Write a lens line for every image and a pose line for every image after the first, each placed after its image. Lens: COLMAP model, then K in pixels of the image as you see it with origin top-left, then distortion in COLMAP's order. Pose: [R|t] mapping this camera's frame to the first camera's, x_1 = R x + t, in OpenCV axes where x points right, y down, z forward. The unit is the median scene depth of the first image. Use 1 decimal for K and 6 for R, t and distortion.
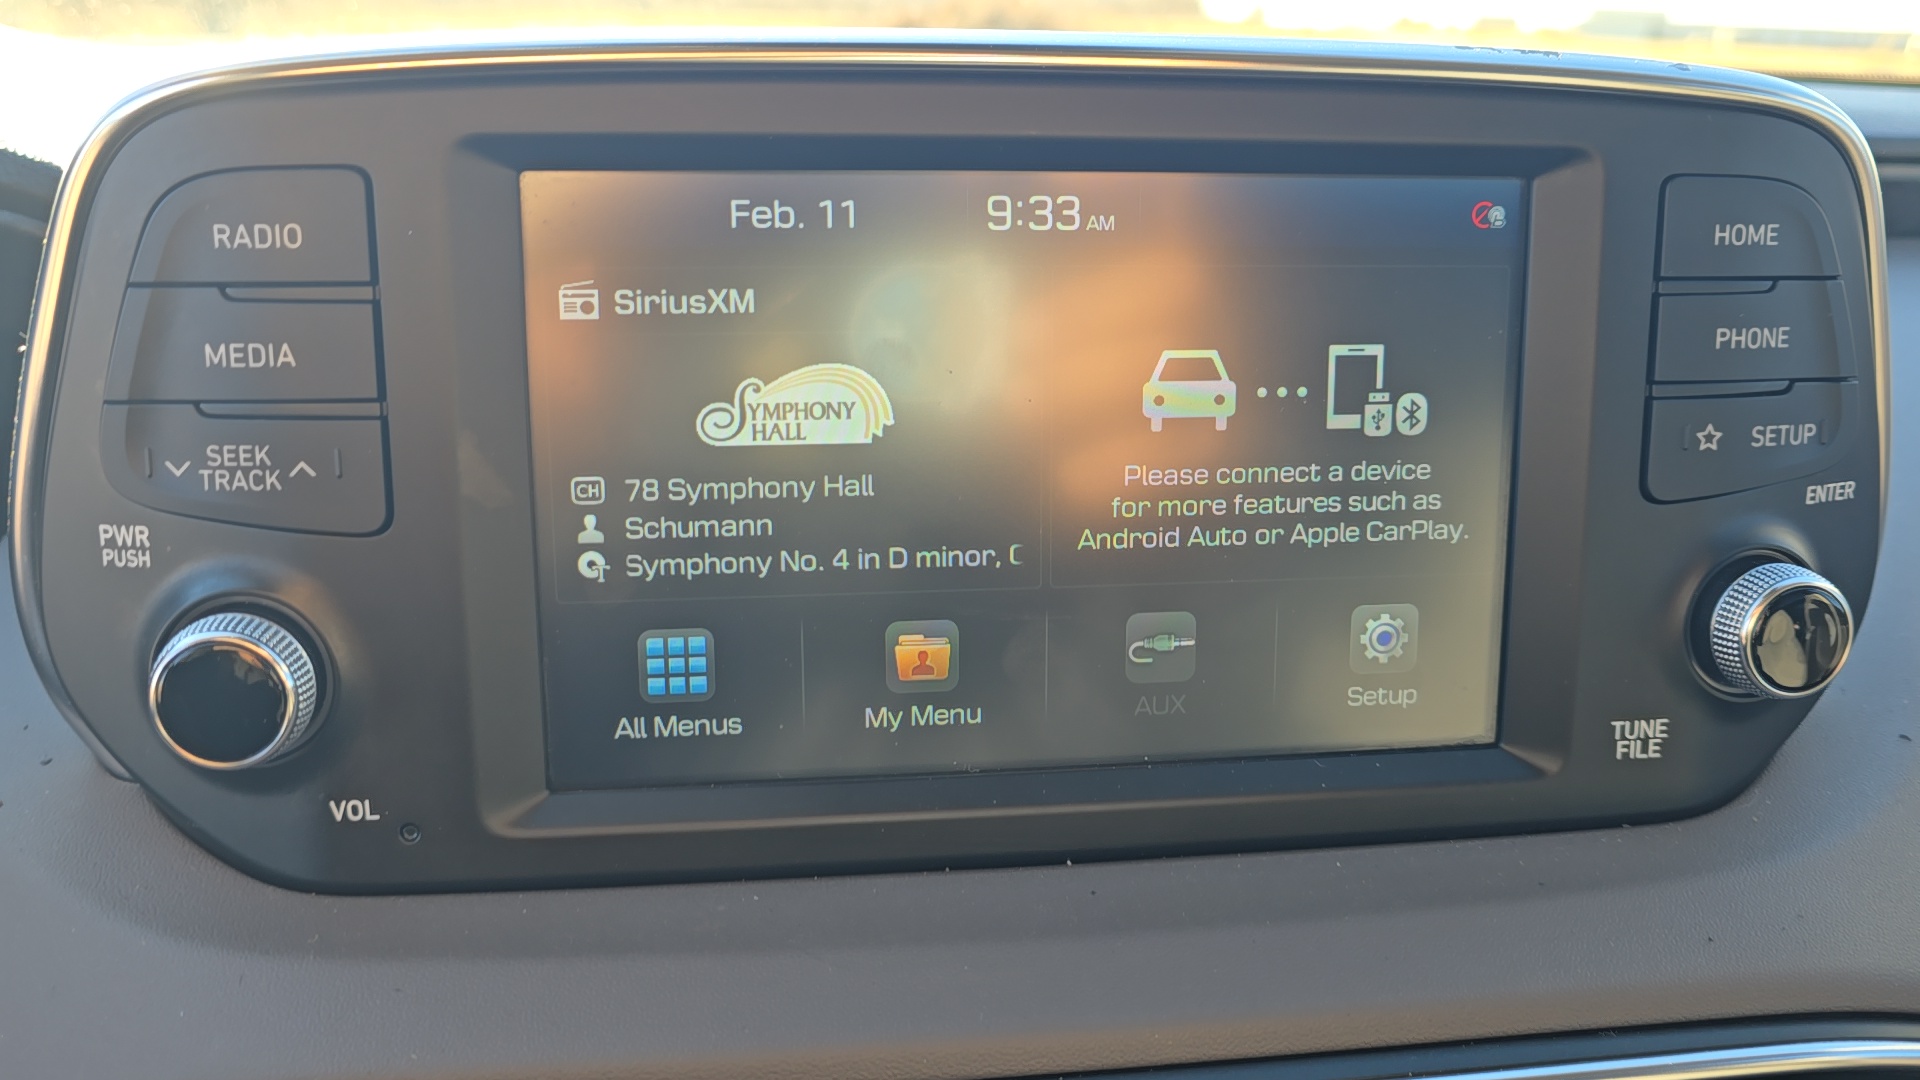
lens RADIAL K [[1670.1, 0, 1087.8], [0, 1670.1, 537.4], [0, 0, 1]] dist [-0.042713, 0.004088]
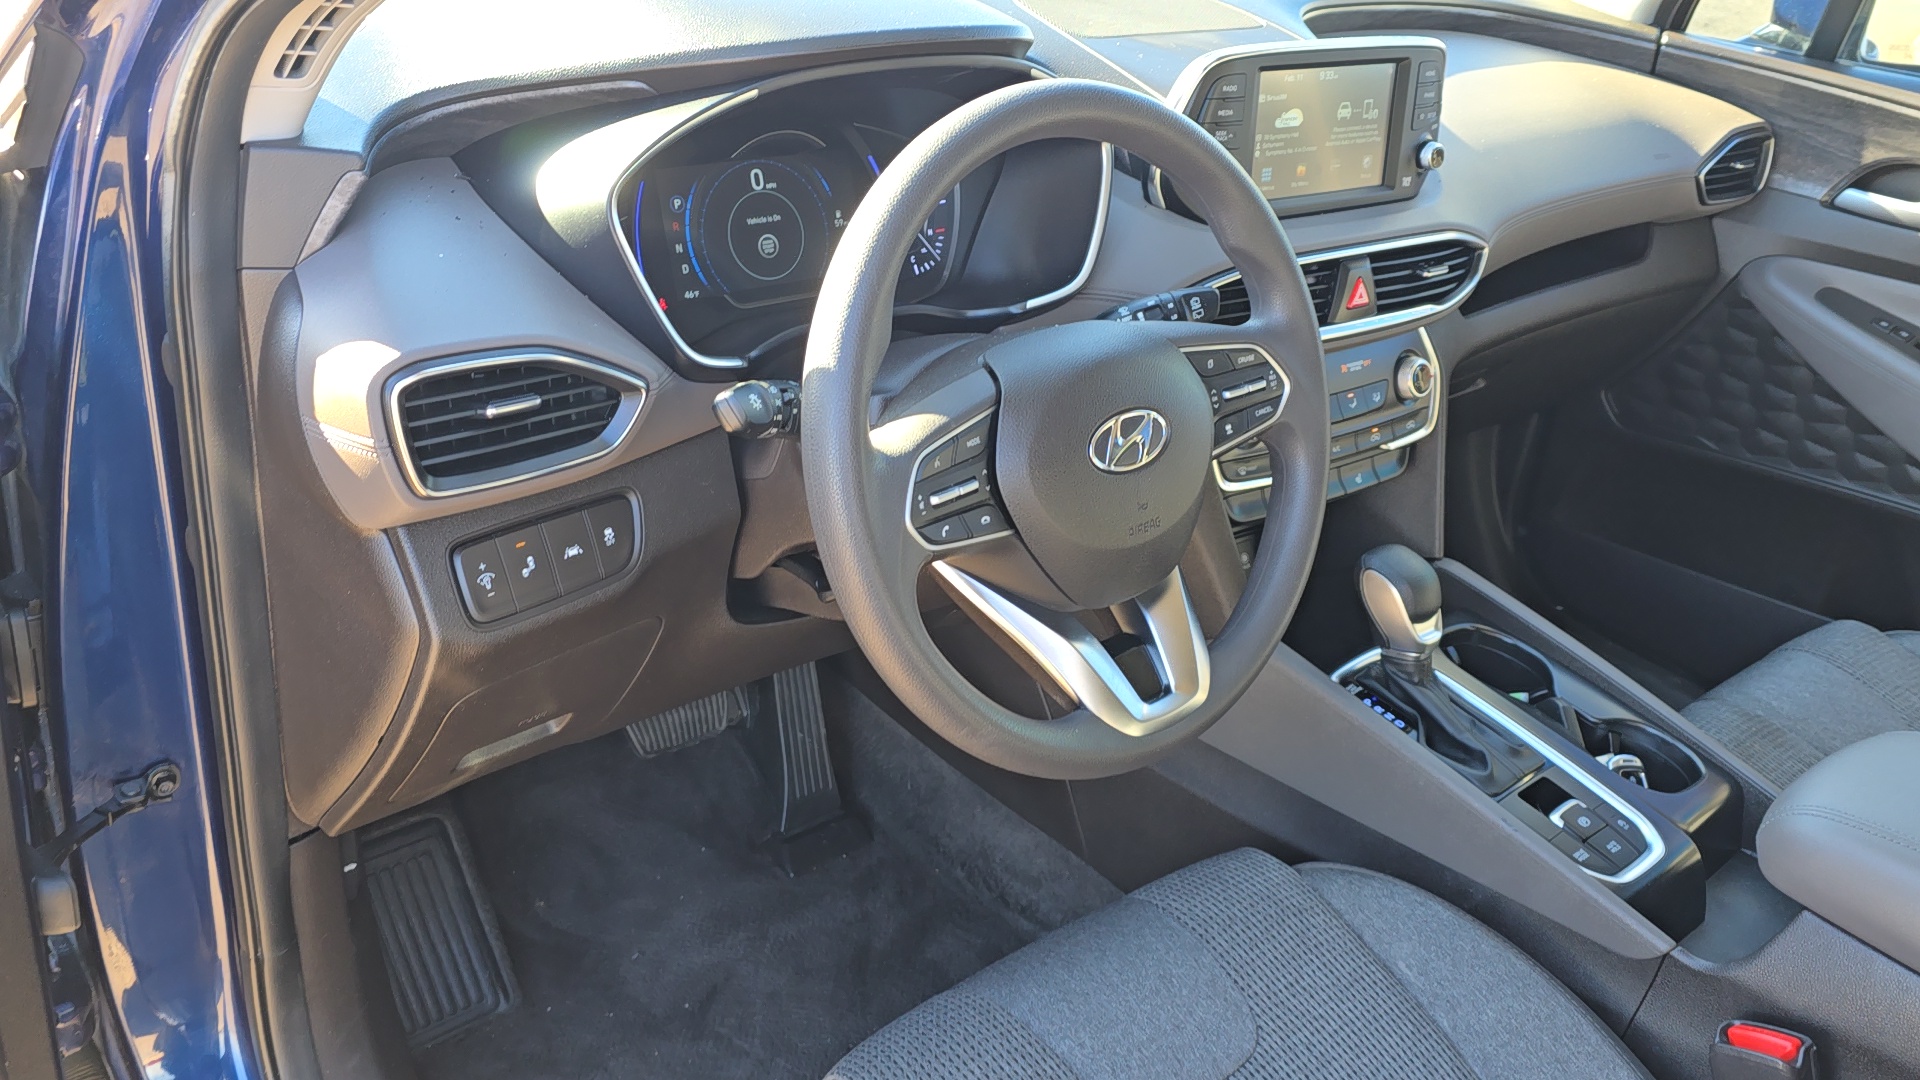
lens RADIAL K [[1629.2, 0, 988.9], [0, 1629.2, 517.9], [0, 0, 1]] dist [-0.006515, 0.003072]
pose [[0.871707, -0.160682, 0.462934, -3.286061], [0.071962, 0.976445, 0.203415, 0.029702], [-0.484715, -0.144004, 0.862736, -2.806404]]
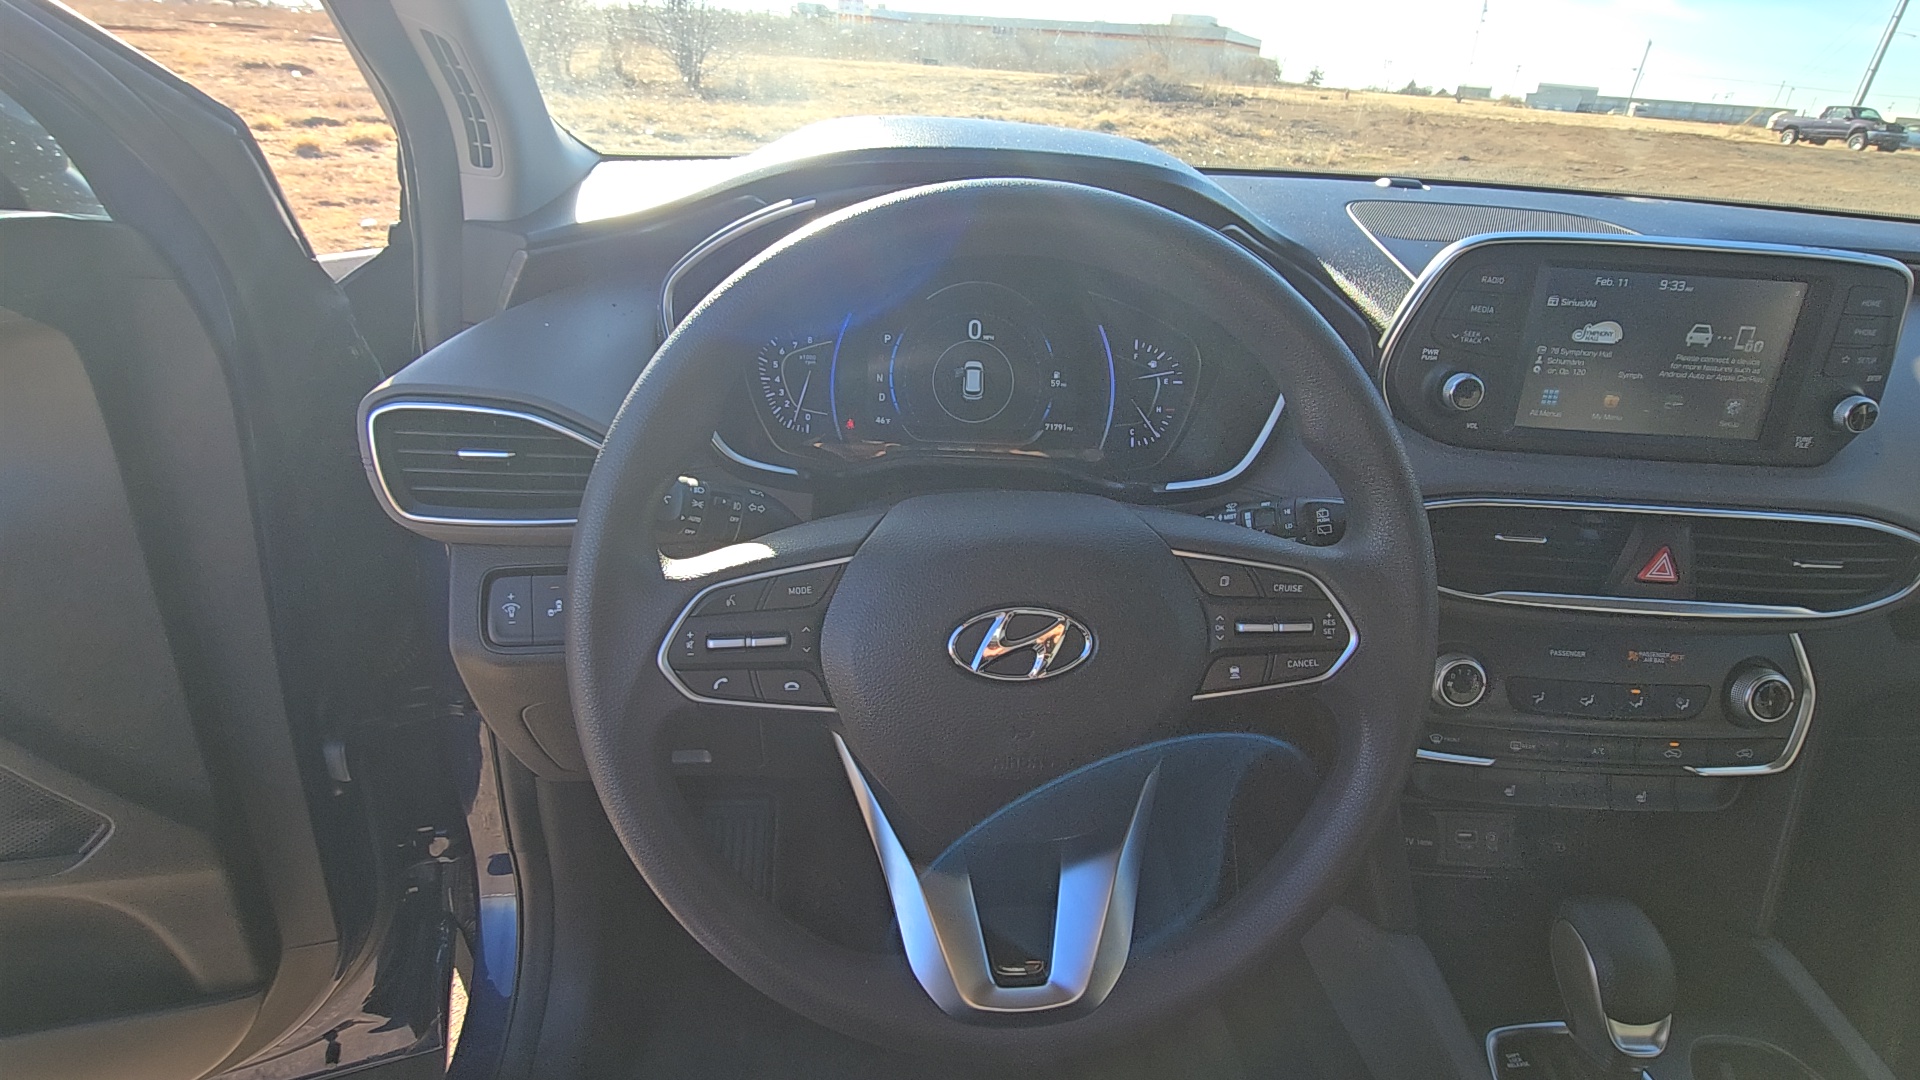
lens RADIAL K [[981.6, 0, 977.0], [0, 981.6, 539.1], [0, 0, 1]] dist [0.001038, 0.001202]
pose [[0.988442, 0.098245, -0.115456, -1.282234], [-0.084363, 0.989240, 0.119526, 0.244817], [0.125956, -0.108404, 0.986095, -1.482674]]
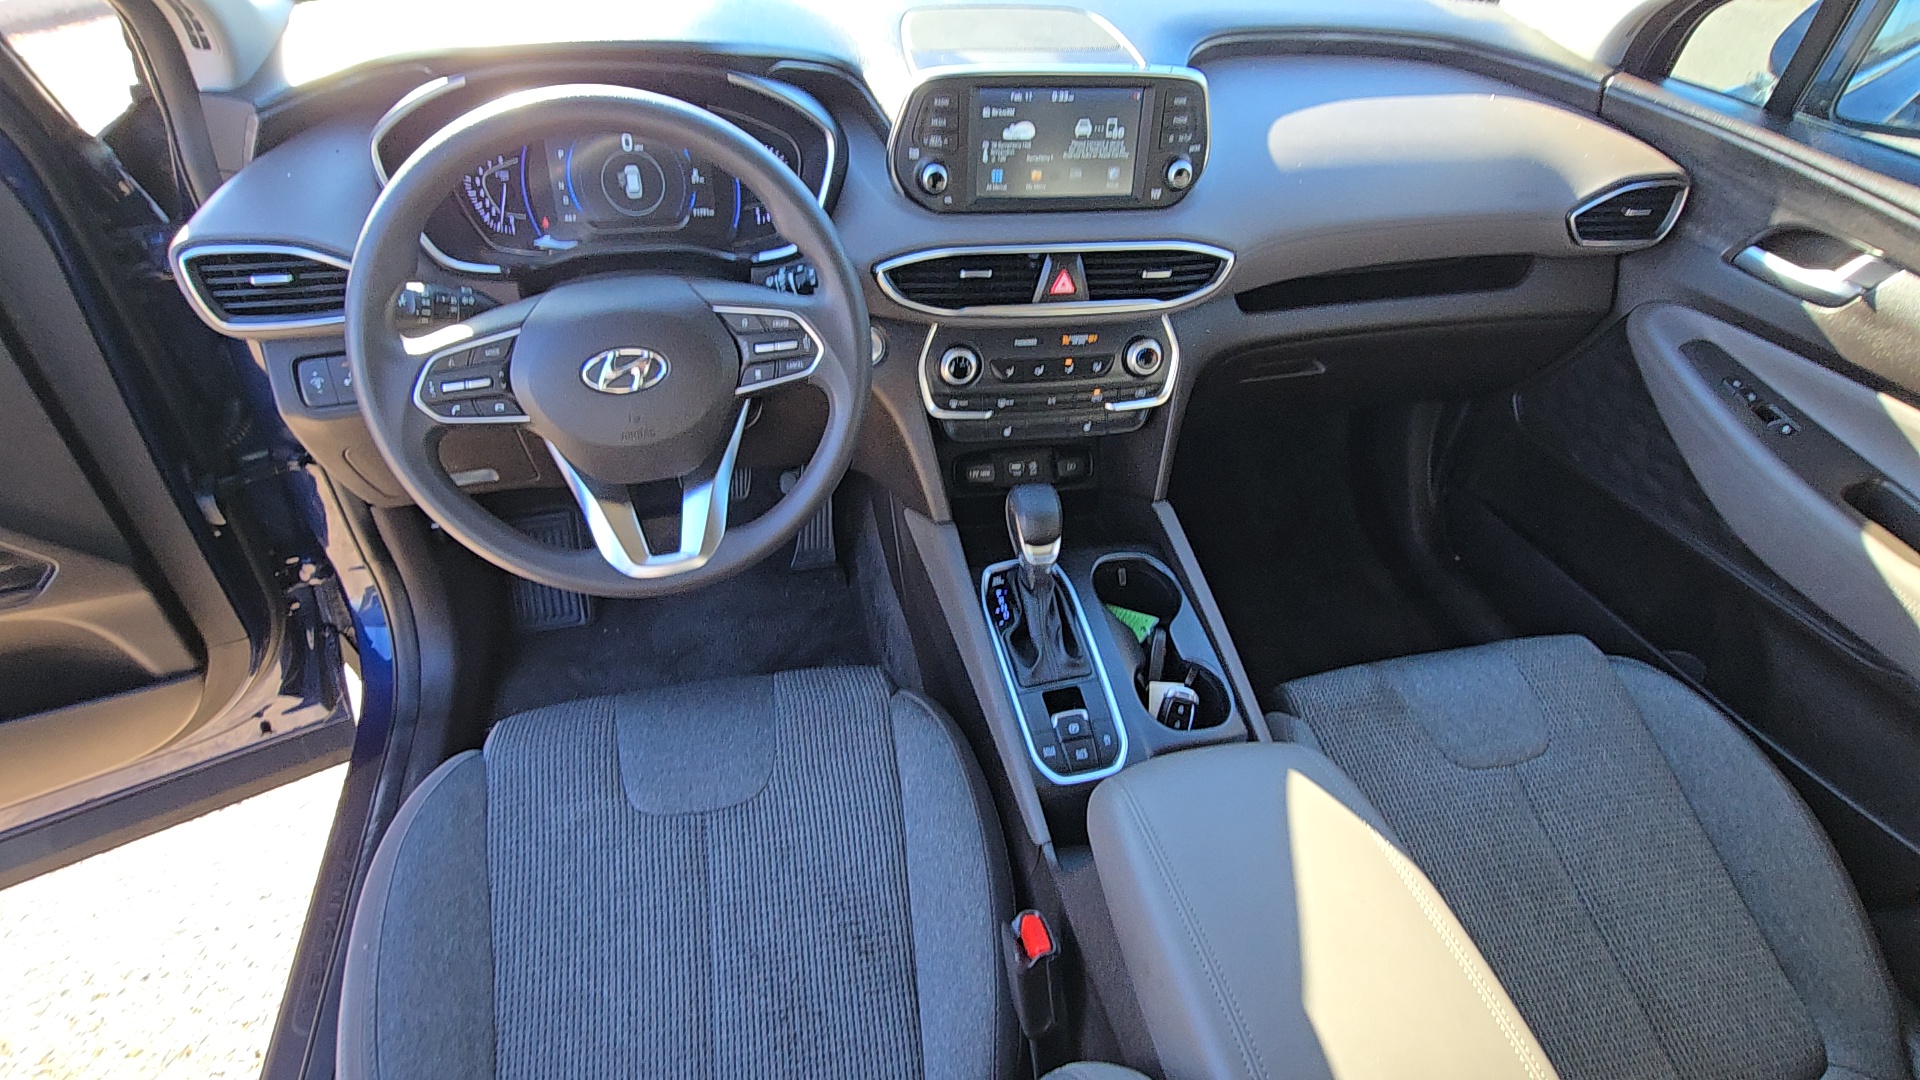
lens RADIAL K [[981.6, 0, 977.0], [0, 981.6, 539.1], [0, 0, 1]] dist [0.001038, 0.001202]
pose [[0.999188, 0.002880, 0.040190, -0.460982], [-0.017851, 0.925847, 0.377477, -0.049084], [-0.036123, -0.377888, 0.925147, -2.807270]]
